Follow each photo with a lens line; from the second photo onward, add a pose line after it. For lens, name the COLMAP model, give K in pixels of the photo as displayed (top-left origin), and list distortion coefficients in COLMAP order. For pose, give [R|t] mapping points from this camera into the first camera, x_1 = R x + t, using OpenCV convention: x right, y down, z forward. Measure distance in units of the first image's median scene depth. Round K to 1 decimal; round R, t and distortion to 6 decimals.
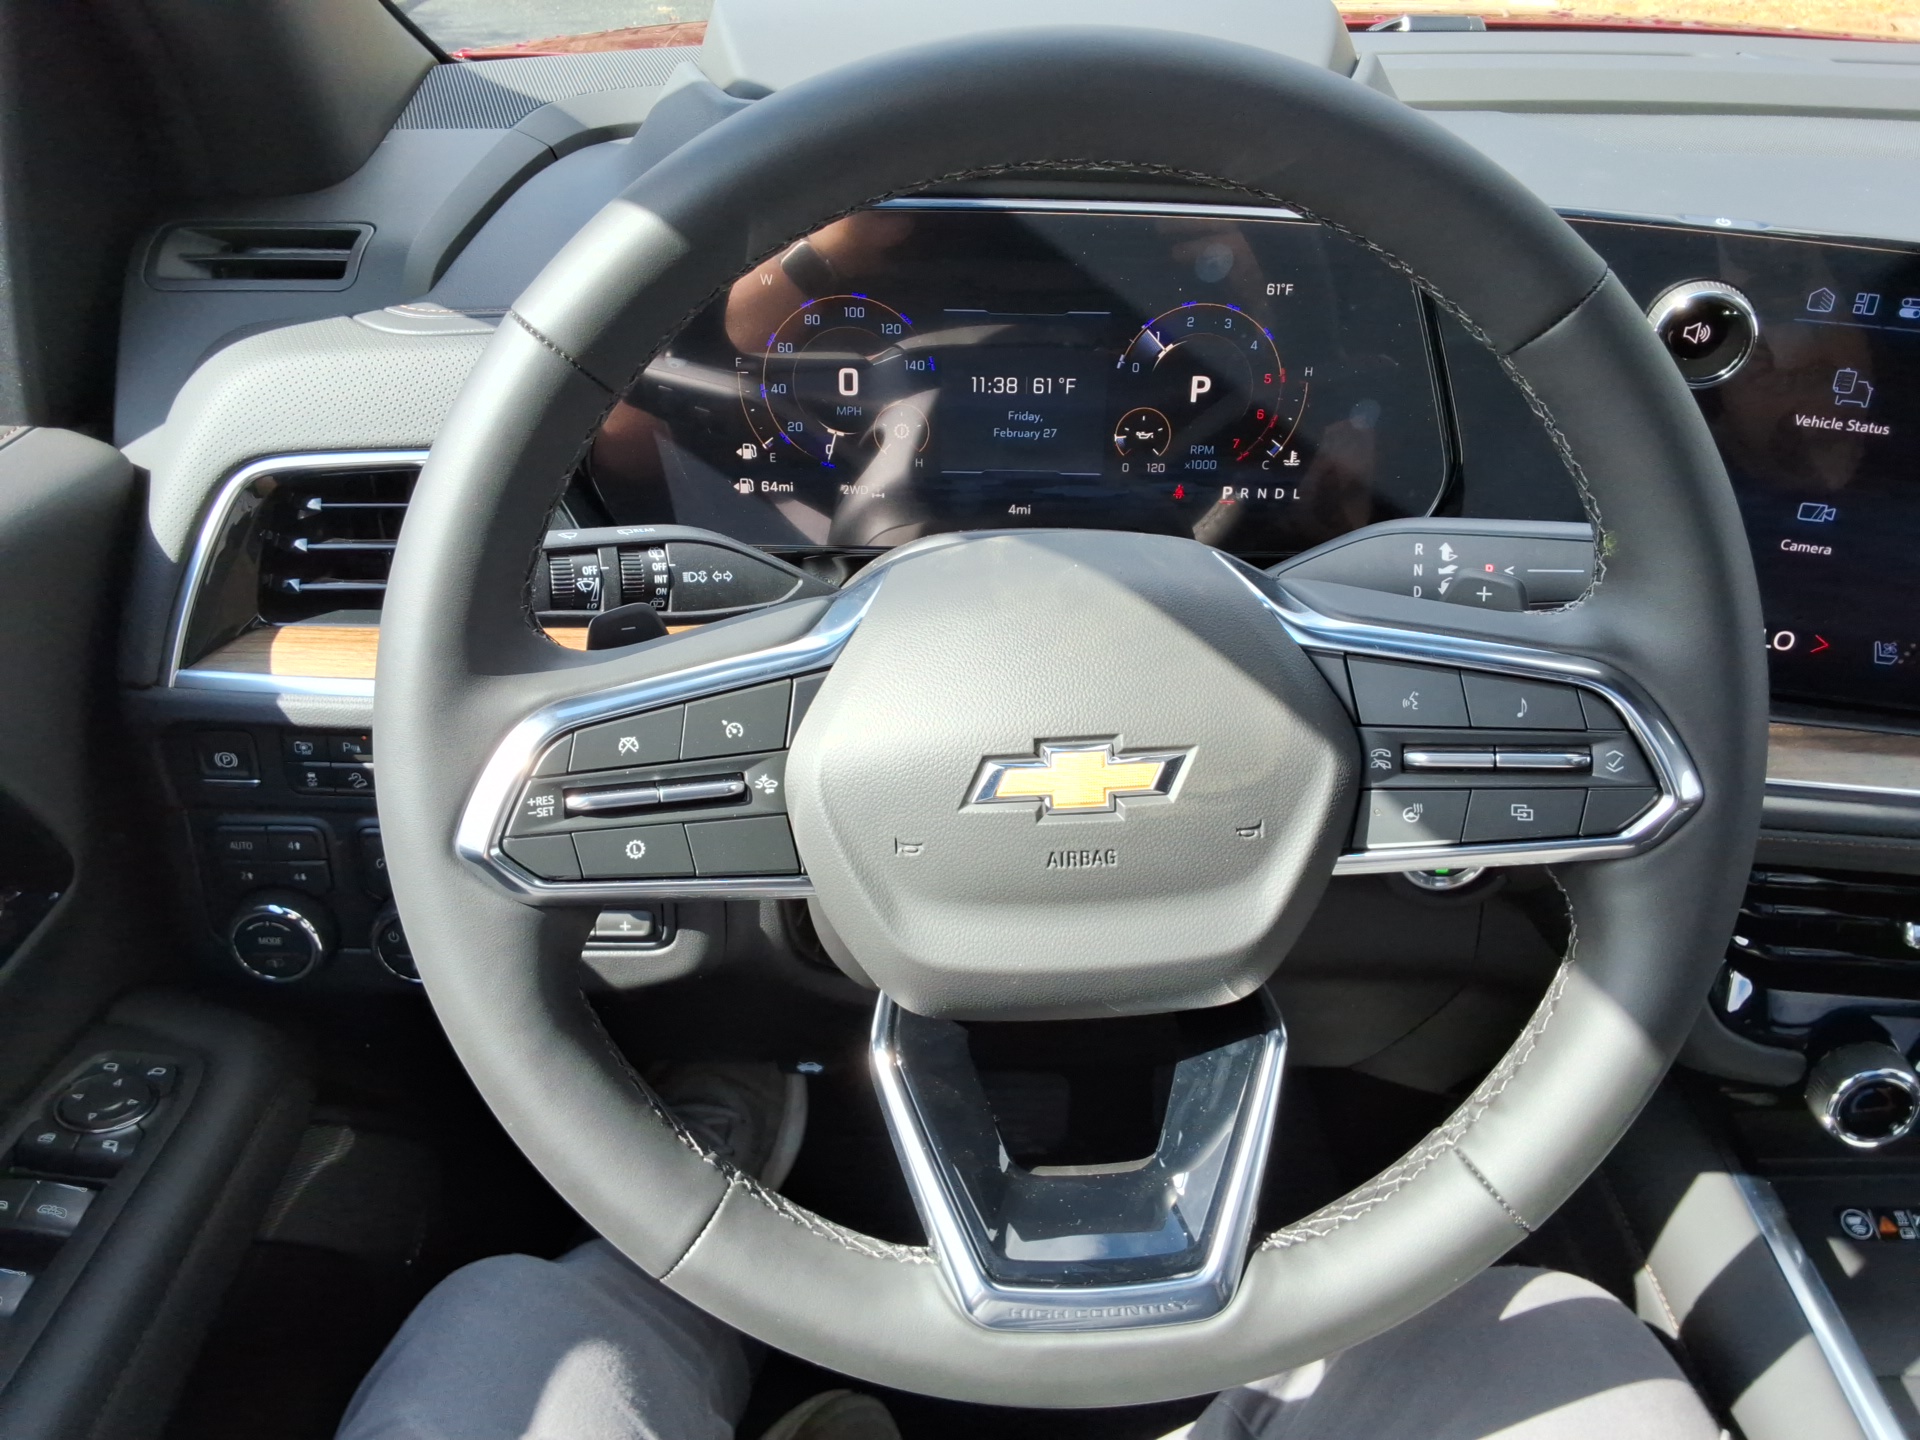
lens RADIAL K [[1564.3, 0, 975.5], [0, 1564.3, 702.0], [0, 0, 1]] dist [0.104625, -0.153449]
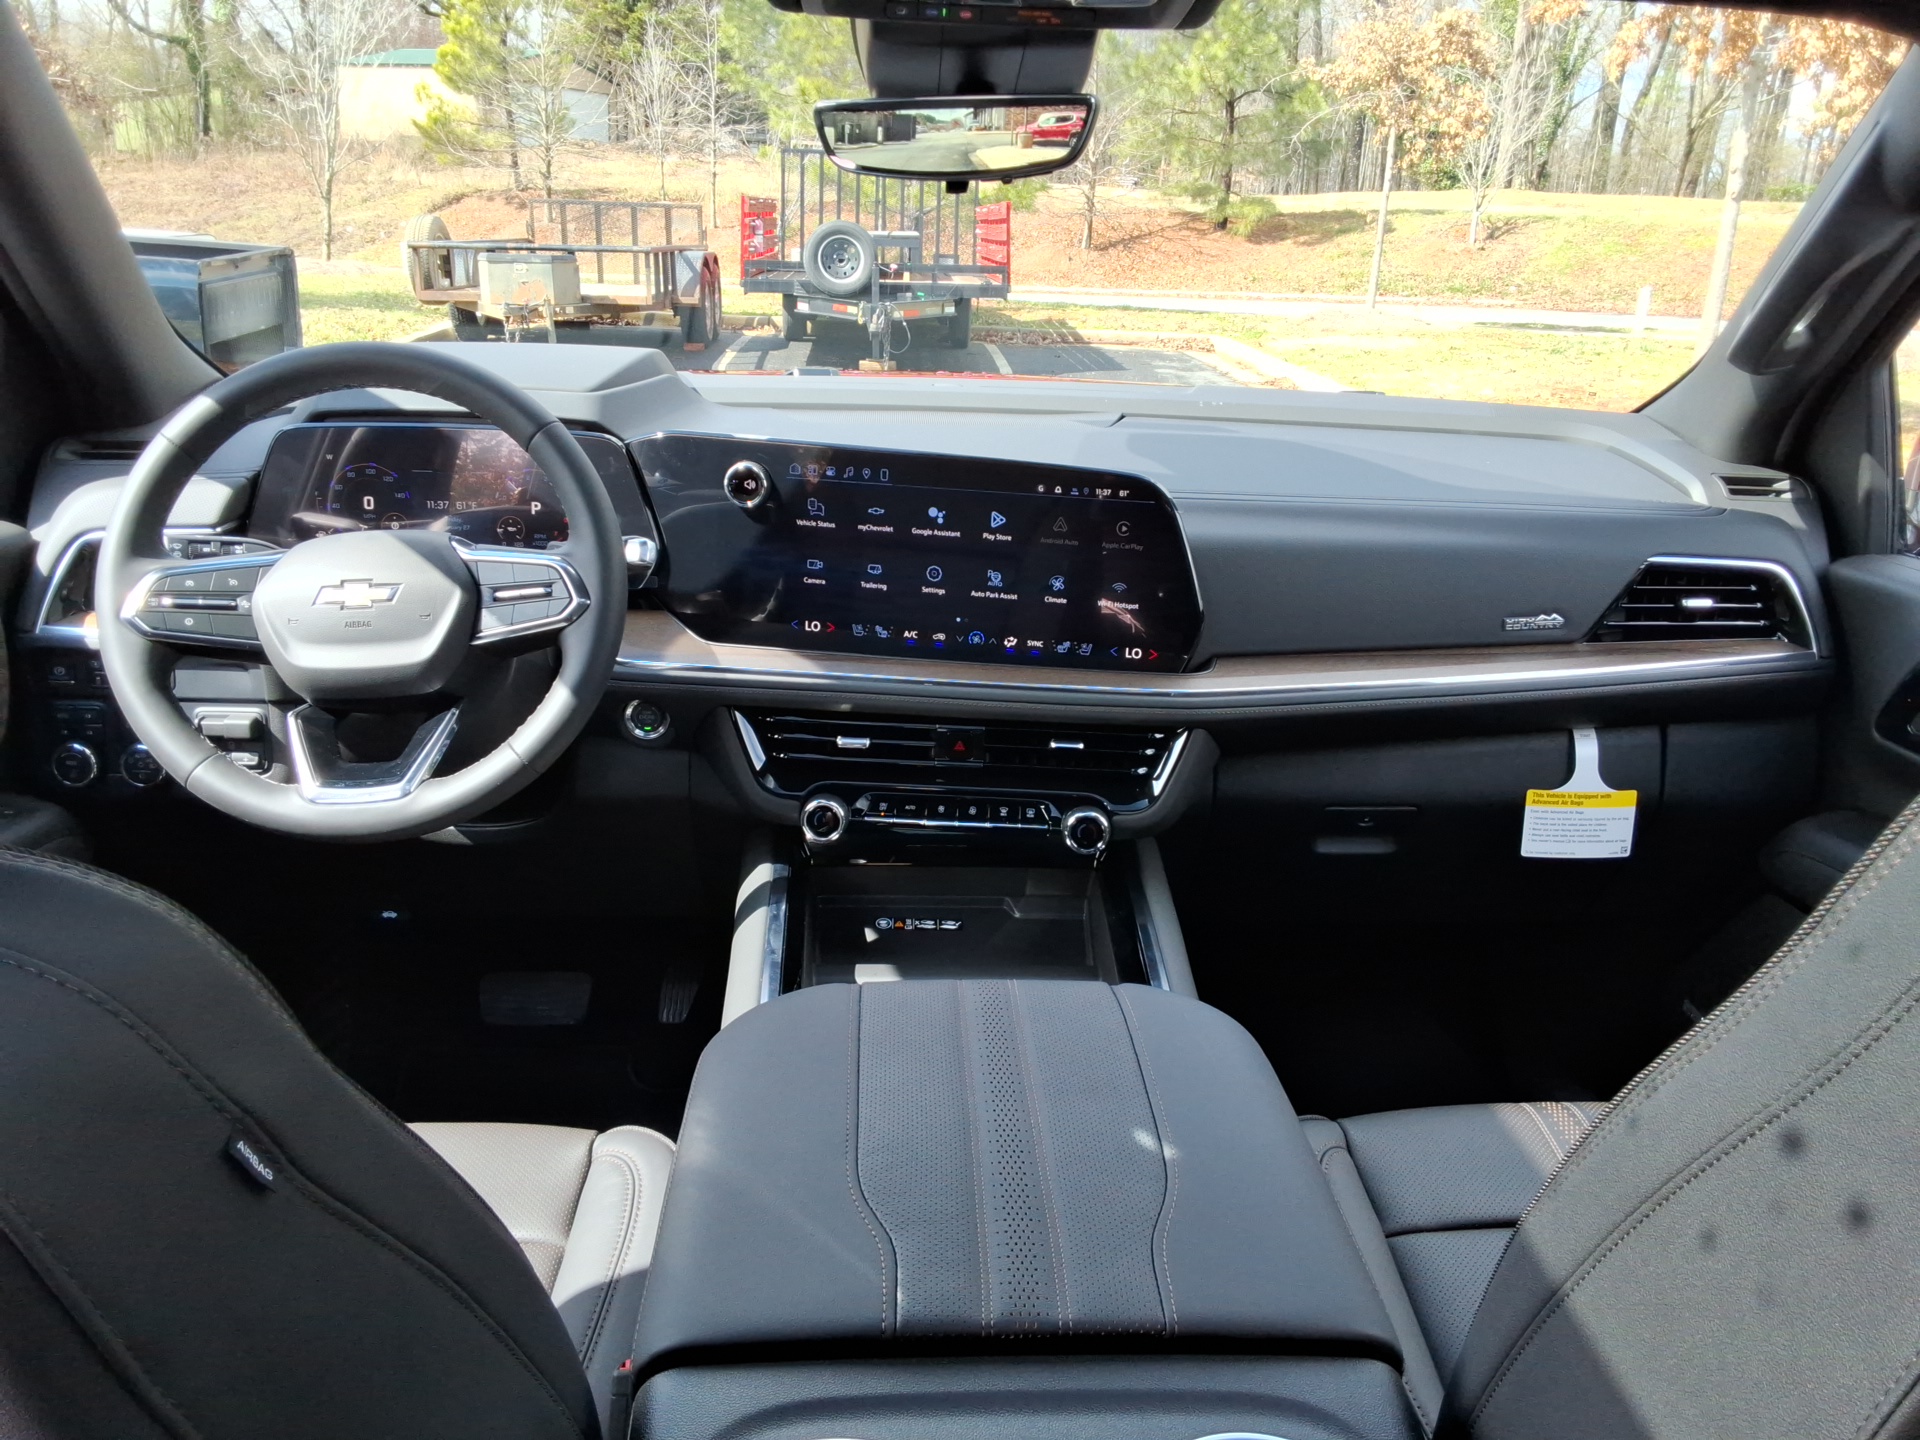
lens RADIAL K [[1564.3, 0, 976.0], [0, 1564.3, 714.3], [0, 0, 1]] dist [0.104625, -0.153449]
pose [[0.999852, -0.001778, 0.017117, 1.028437], [0.005481, 0.975756, -0.218793, 0.808501], [-0.016313, 0.218854, 0.975621, -1.556362]]
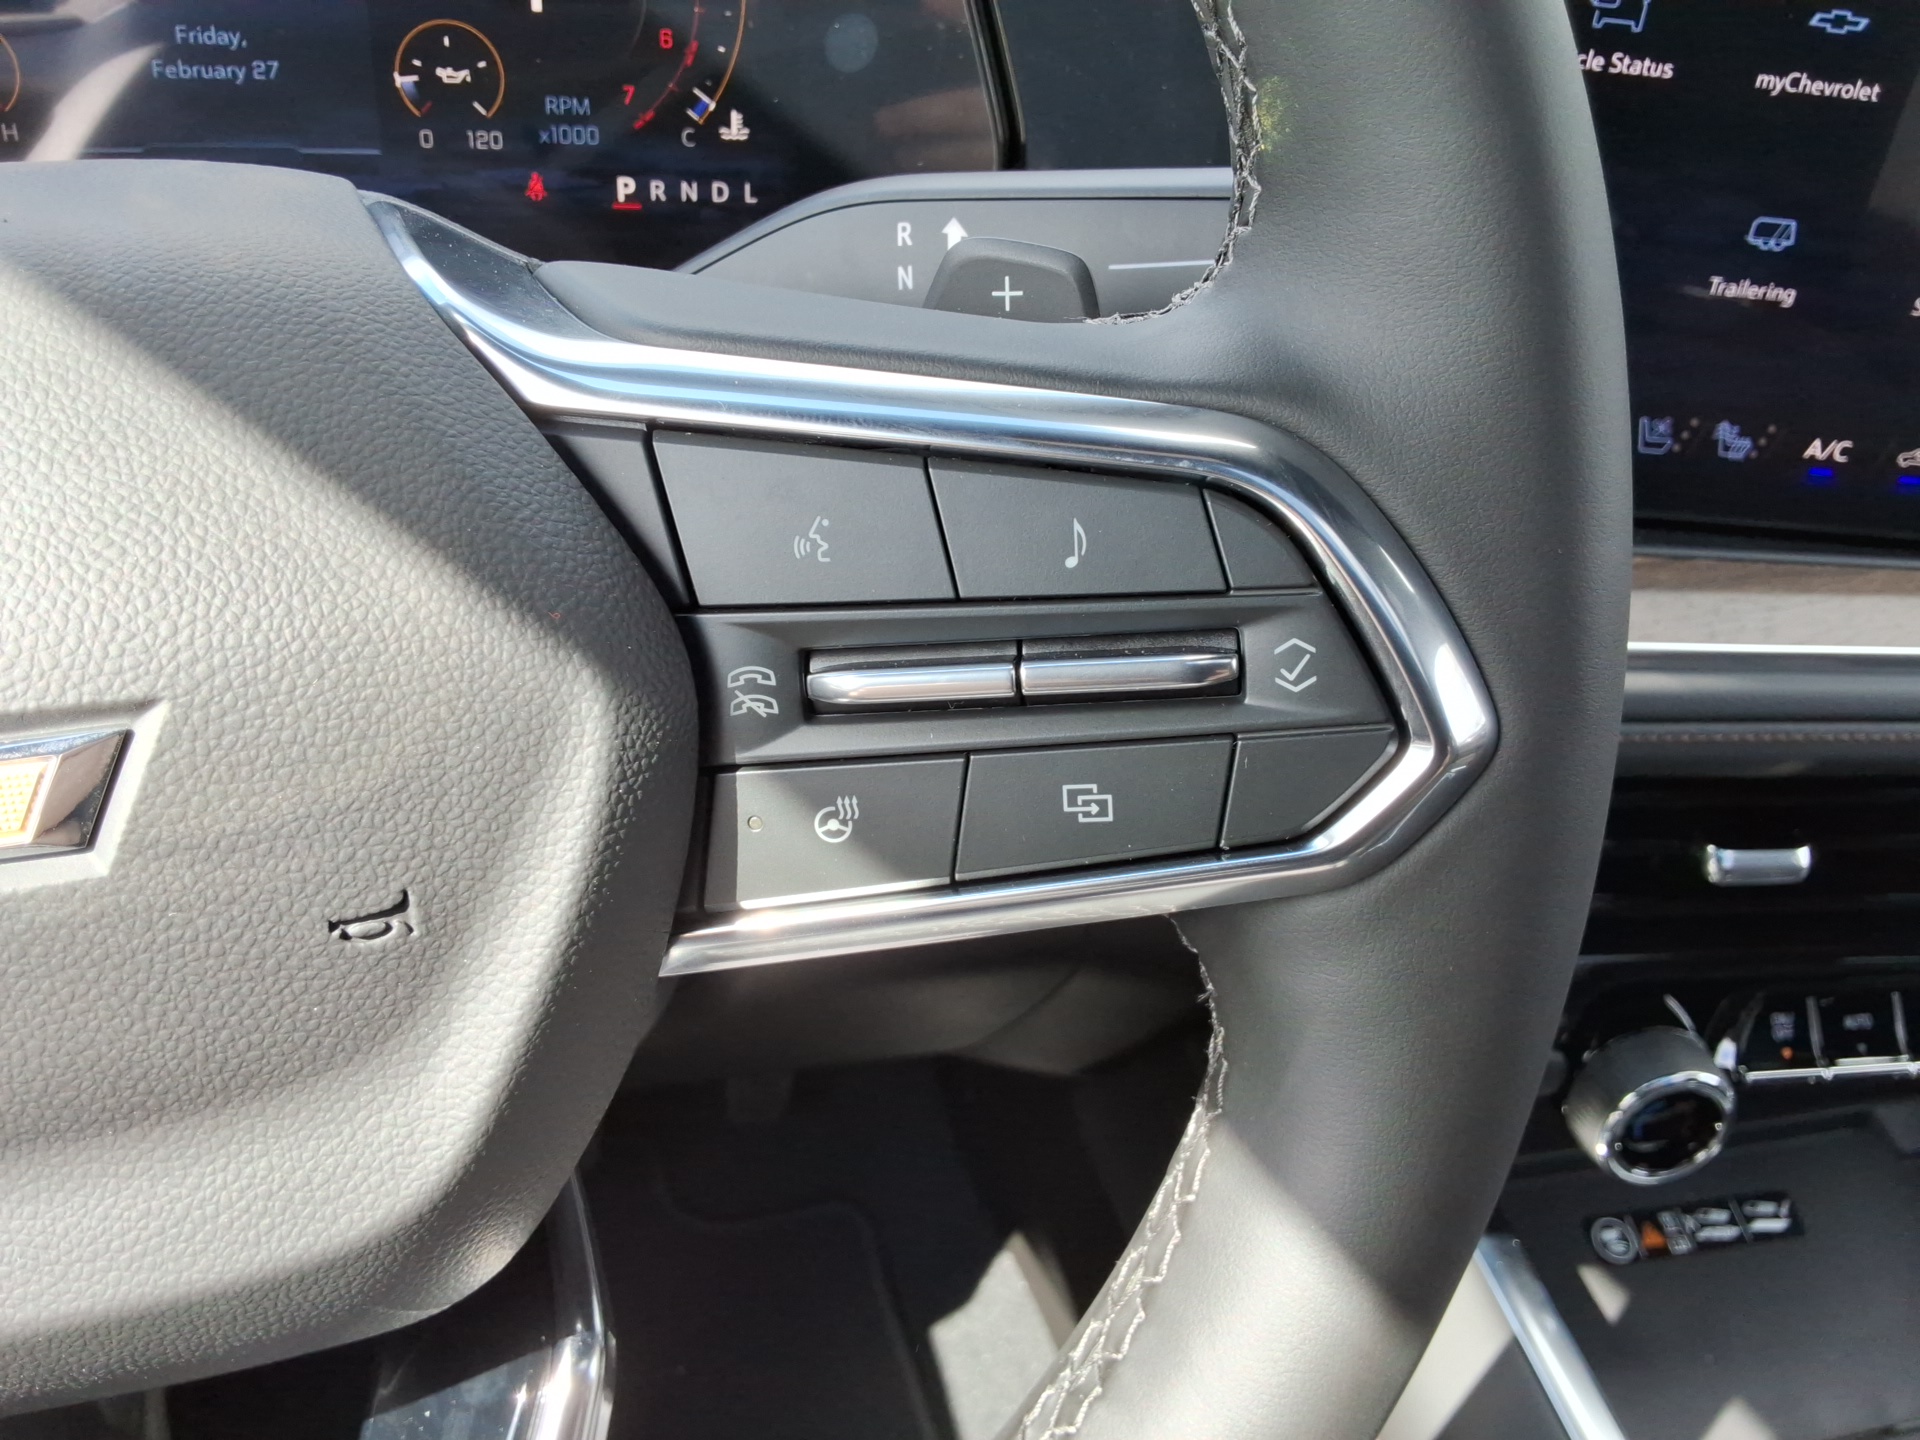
lens RADIAL K [[1564.3, 0, 990.0], [0, 1564.3, 725.6], [0, 0, 1]] dist [0.104625, -0.153449]
pose [[0.976407, -0.074797, 0.202572, 0.232048], [0.054030, 0.992878, 0.106180, 0.005792], [-0.209071, -0.092730, 0.973494, 0.591455]]
